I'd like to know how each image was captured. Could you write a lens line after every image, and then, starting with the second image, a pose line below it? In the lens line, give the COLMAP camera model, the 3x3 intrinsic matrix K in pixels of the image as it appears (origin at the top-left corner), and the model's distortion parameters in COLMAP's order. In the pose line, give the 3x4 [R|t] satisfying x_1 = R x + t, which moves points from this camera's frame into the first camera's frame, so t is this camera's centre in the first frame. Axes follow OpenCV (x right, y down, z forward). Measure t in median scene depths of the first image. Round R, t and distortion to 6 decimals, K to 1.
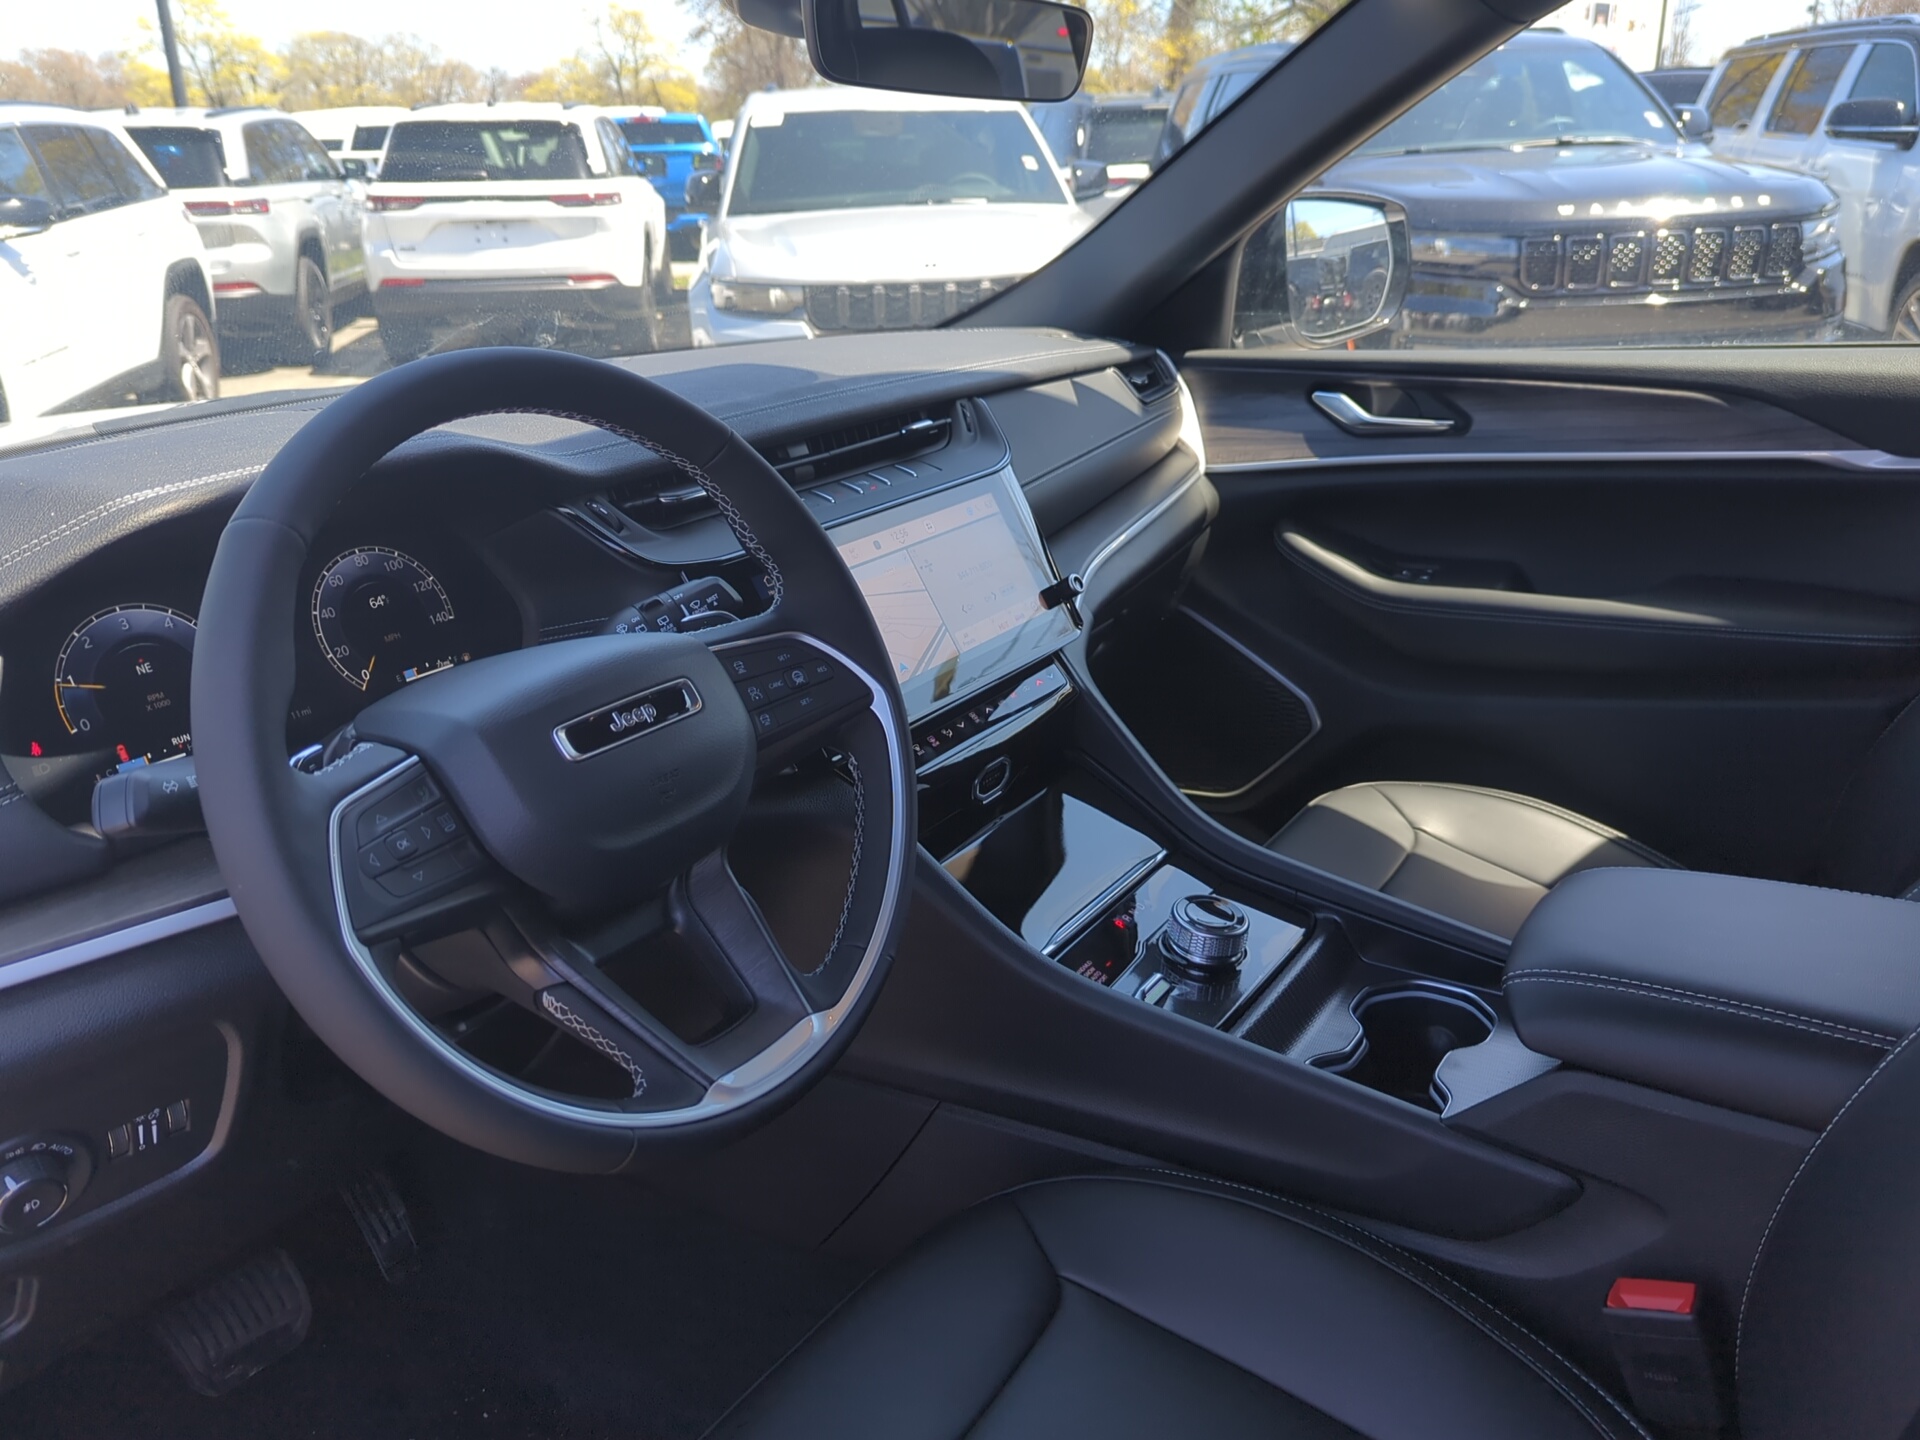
lens RADIAL K [[1555.2, 0, 969.1], [0, 1555.2, 691.1], [0, 0, 1]] dist [0.060279, -0.062058]
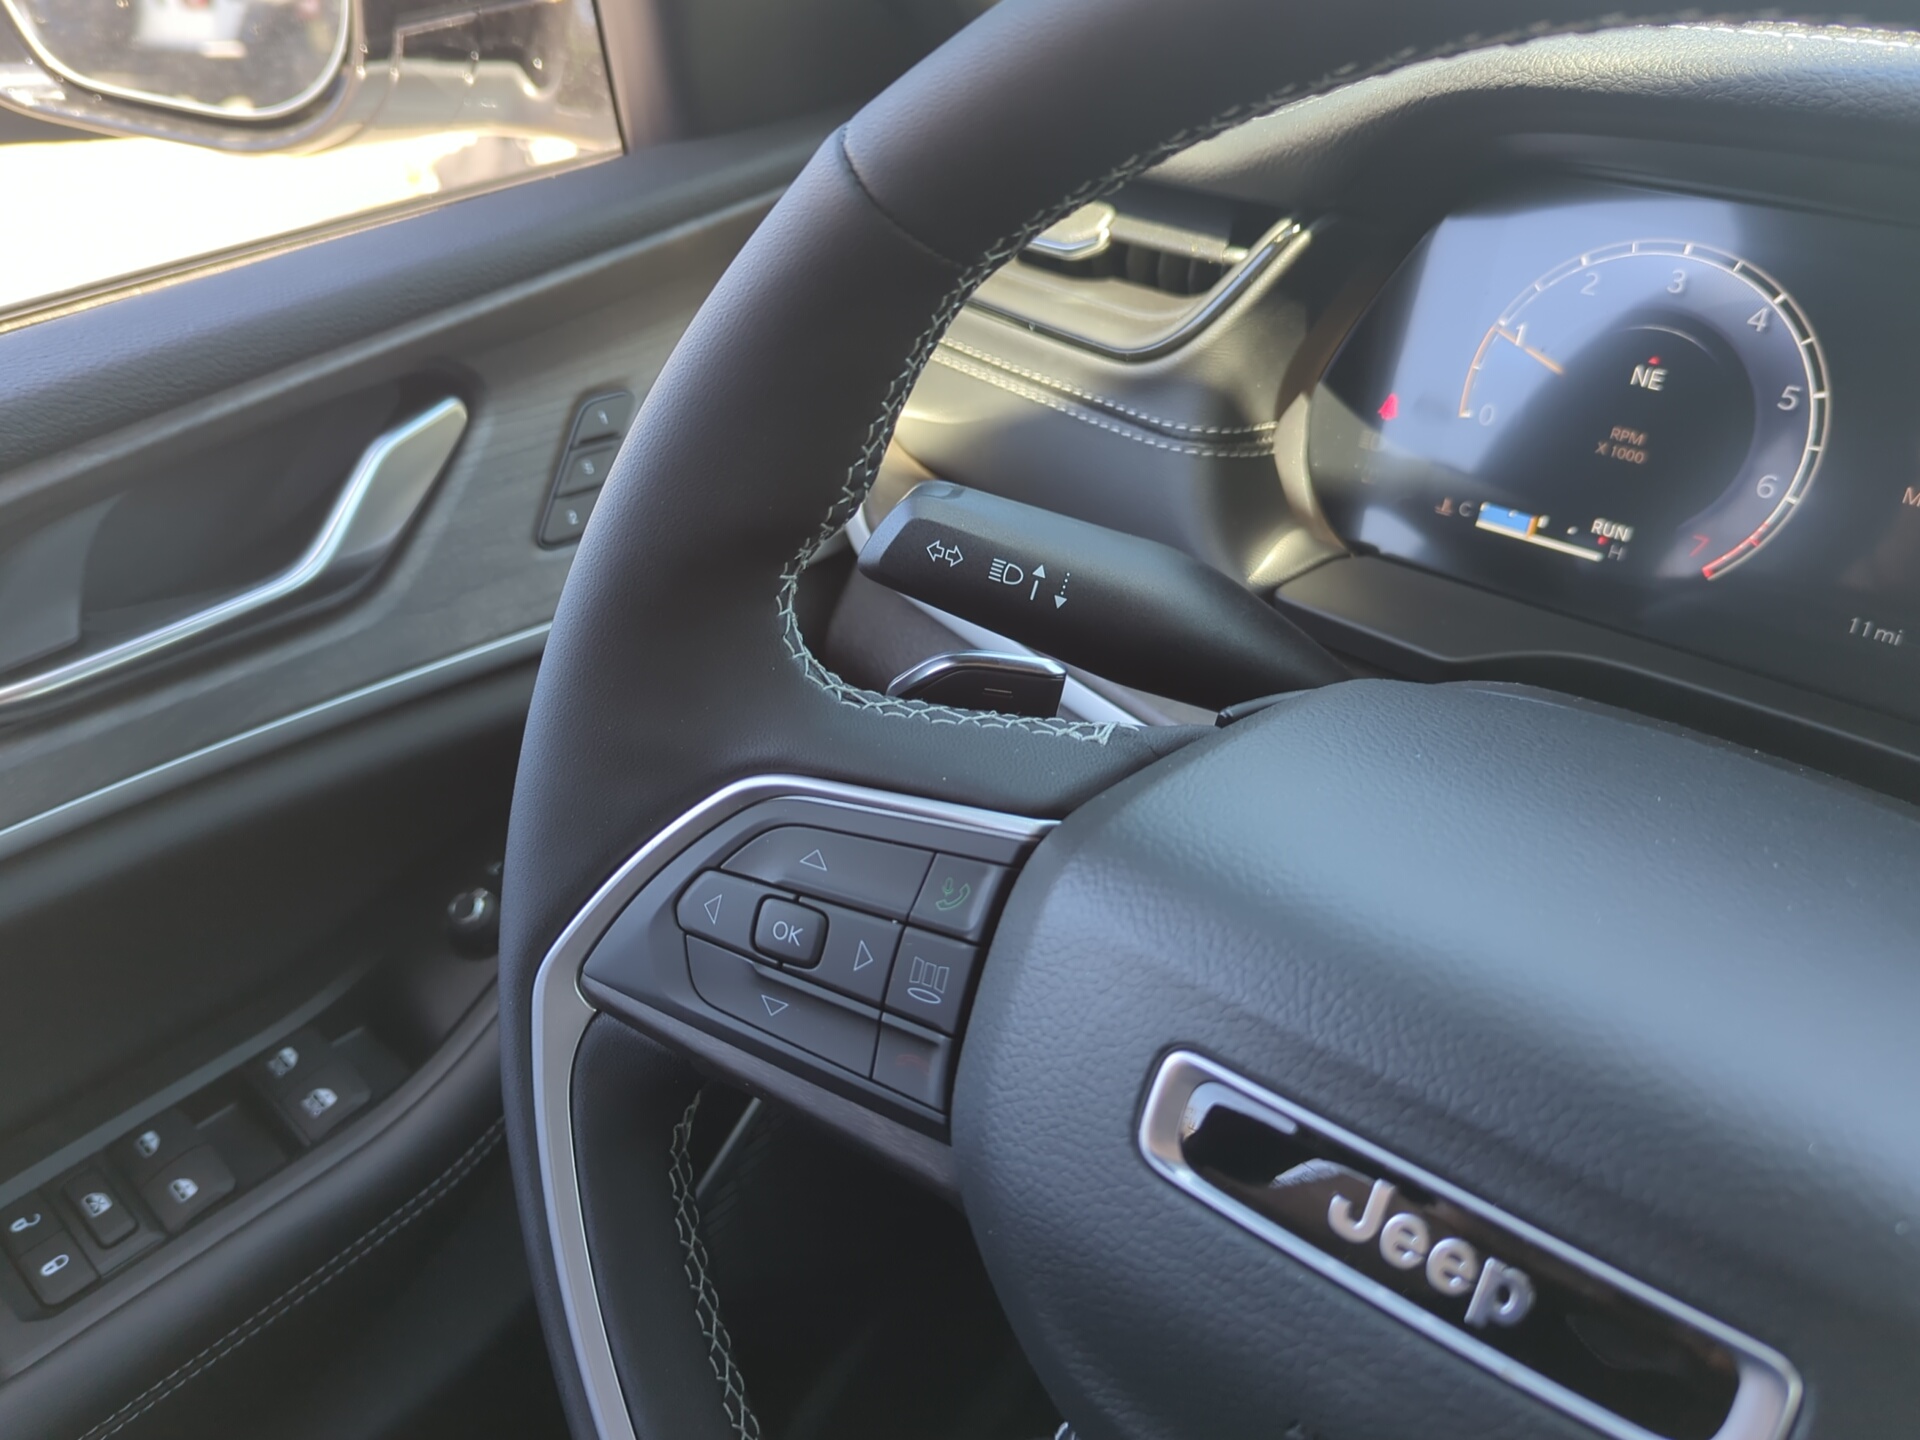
lens RADIAL K [[1555.2, 0, 968.0], [0, 1555.2, 722.8], [0, 0, 1]] dist [0.060279, -0.062058]
pose [[-0.101842, 0.610884, -0.785143, -0.021893], [-0.273966, 0.741504, 0.612466, -0.098039], [0.956332, 0.277477, 0.091845, 0.422317]]
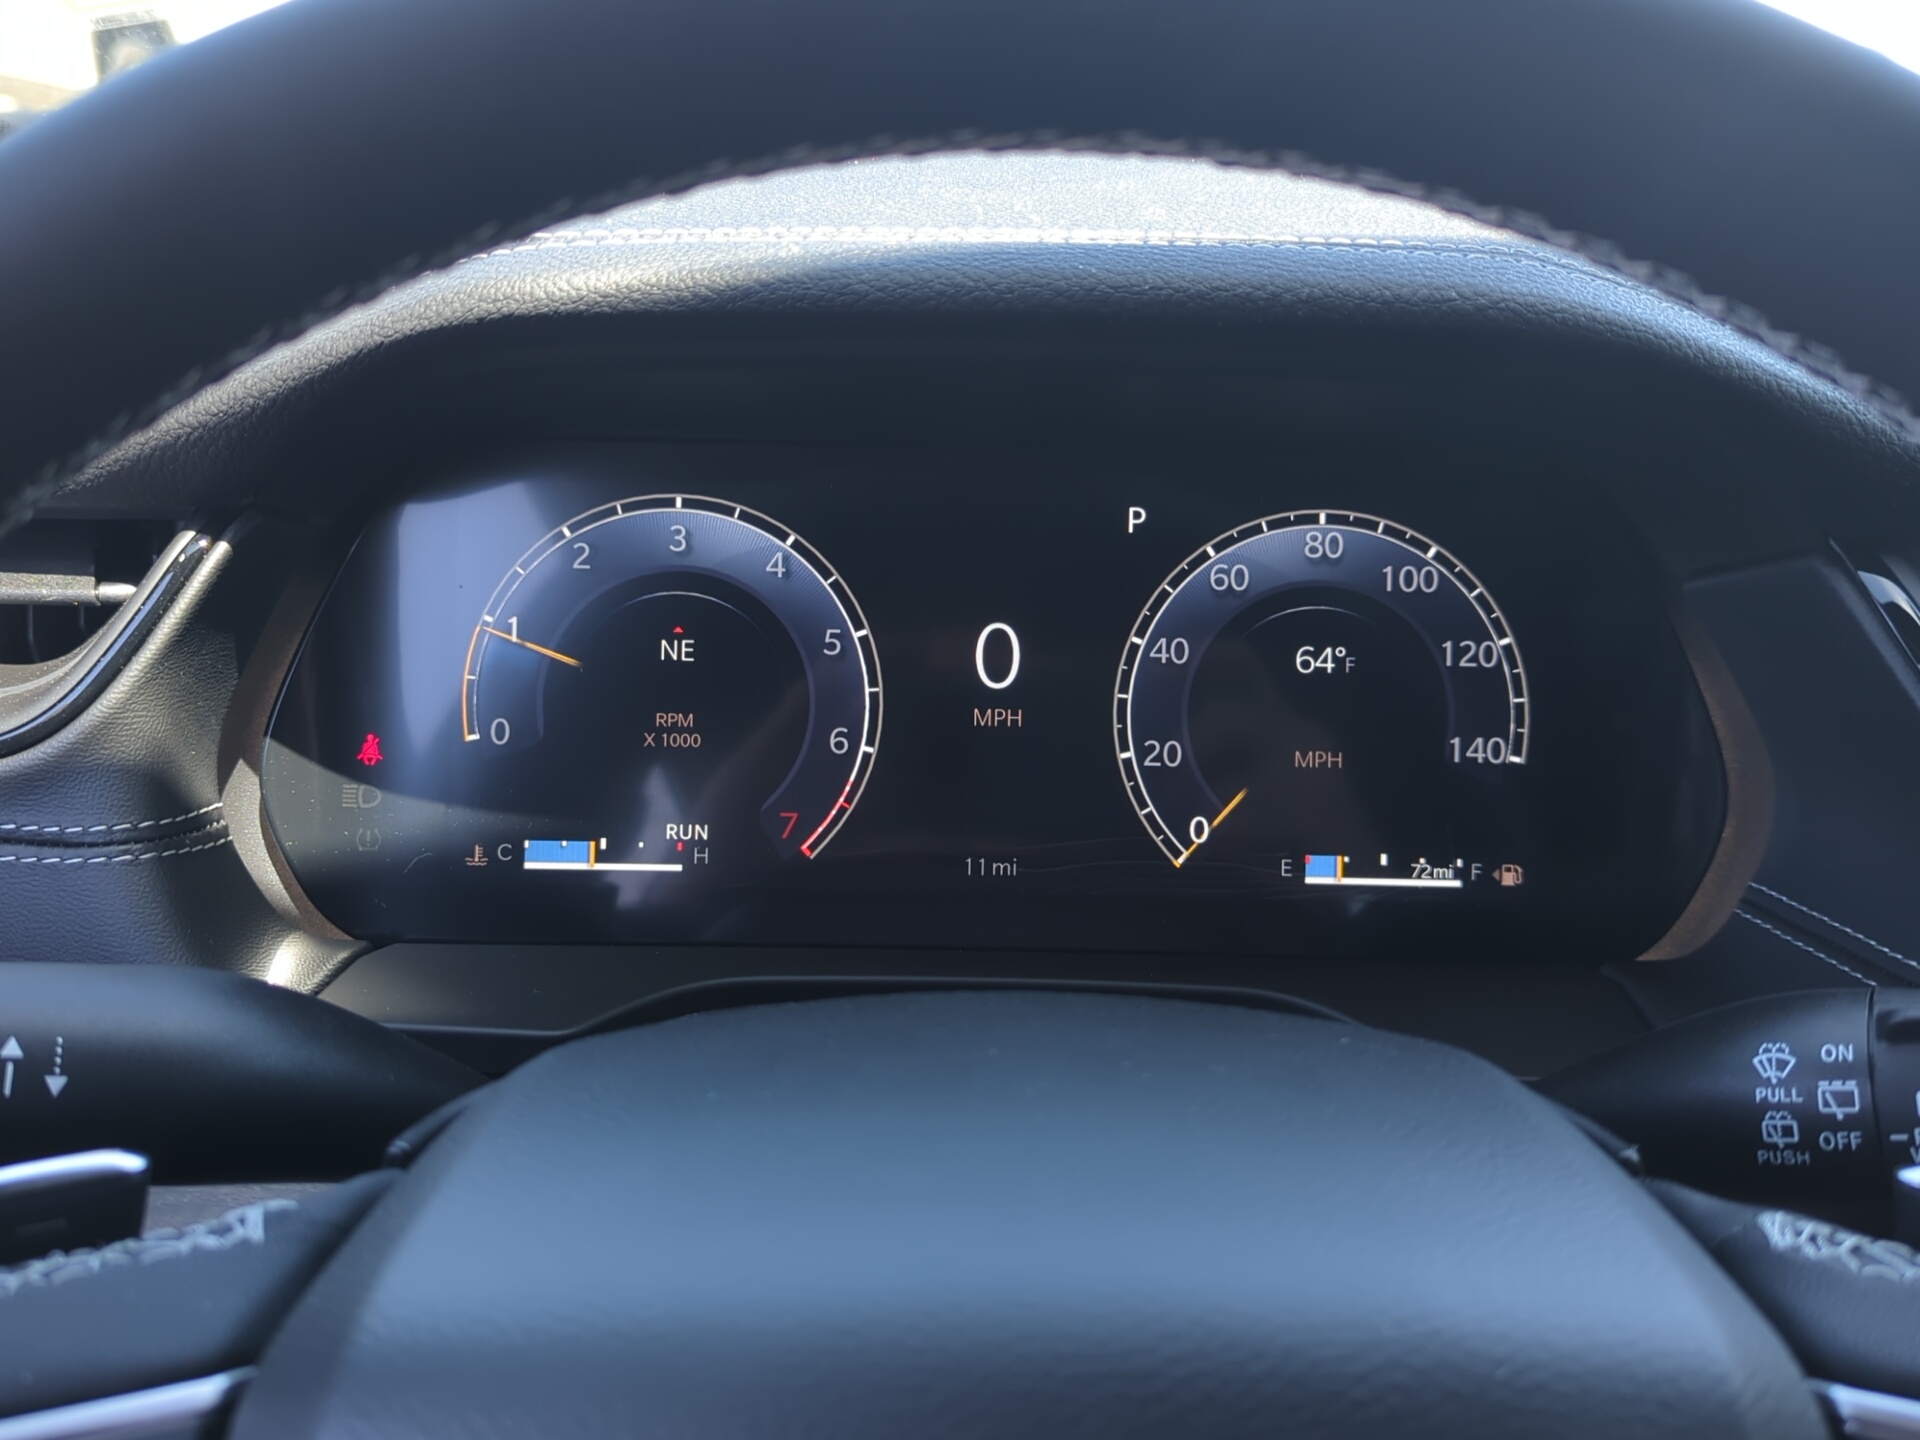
lens RADIAL K [[2022.8, 0, 961.0], [0, 2022.8, 729.6], [0, 0, 1]] dist [0.003899, 0.000000]
pose [[0.542711, 0.357466, -0.760055, -0.031776], [-0.306913, 0.926737, 0.216710, -0.074154], [0.781837, 0.115660, 0.612661, 0.395402]]
